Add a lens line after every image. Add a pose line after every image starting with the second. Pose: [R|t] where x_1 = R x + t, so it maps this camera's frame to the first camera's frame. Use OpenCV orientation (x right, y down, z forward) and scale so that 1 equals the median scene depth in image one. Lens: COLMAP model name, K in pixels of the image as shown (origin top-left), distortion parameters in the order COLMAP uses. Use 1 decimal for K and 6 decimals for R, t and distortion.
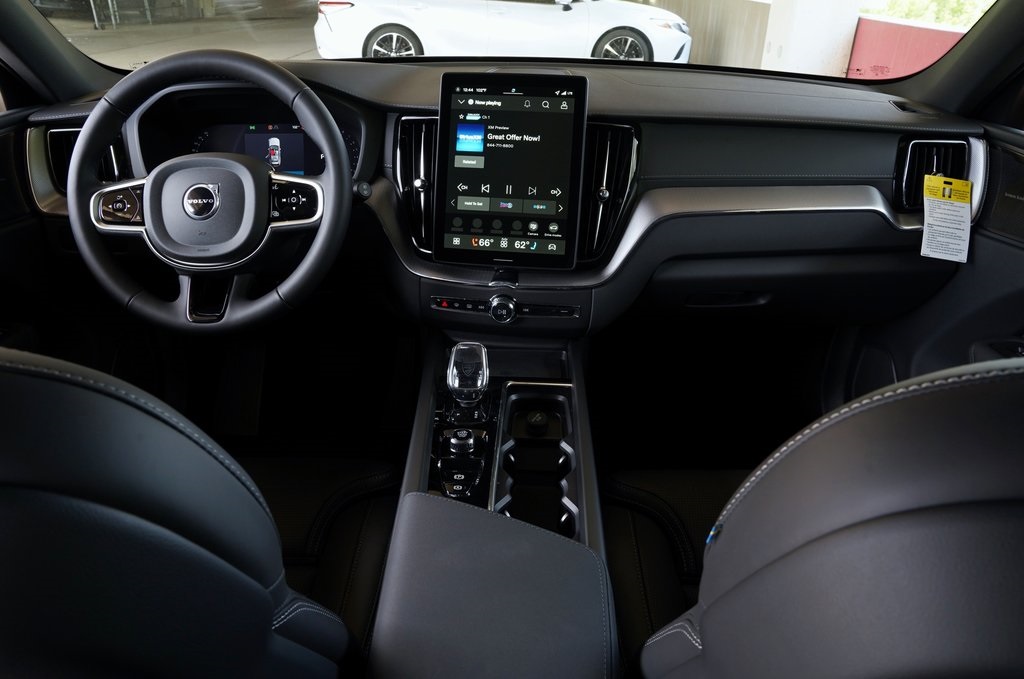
lens RADIAL K [[713.9, 0, 512.0], [0, 713.9, 339.5], [0, 0, 1]] dist [-0.138291, 0.088619]
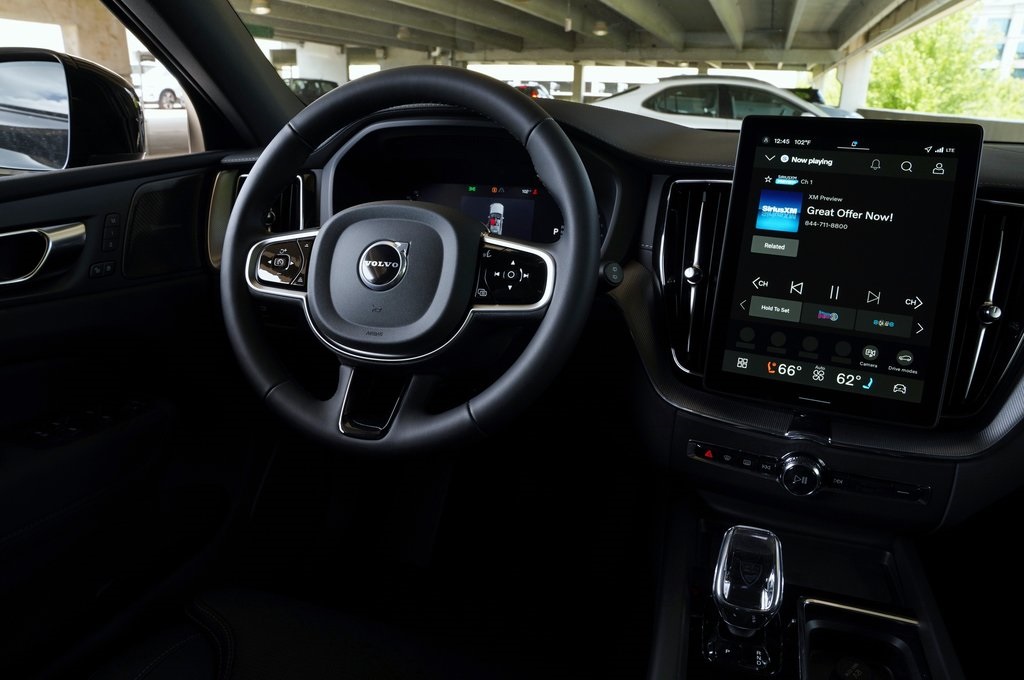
lens RADIAL K [[713.9, 0, 512.0], [0, 713.9, 340.0], [0, 0, 1]] dist [-0.138291, 0.088619]
pose [[0.952388, 0.099647, -0.288144, -0.097841], [-0.143594, 0.980302, -0.135606, -0.041324], [0.268956, 0.170525, 0.947937, 0.331337]]
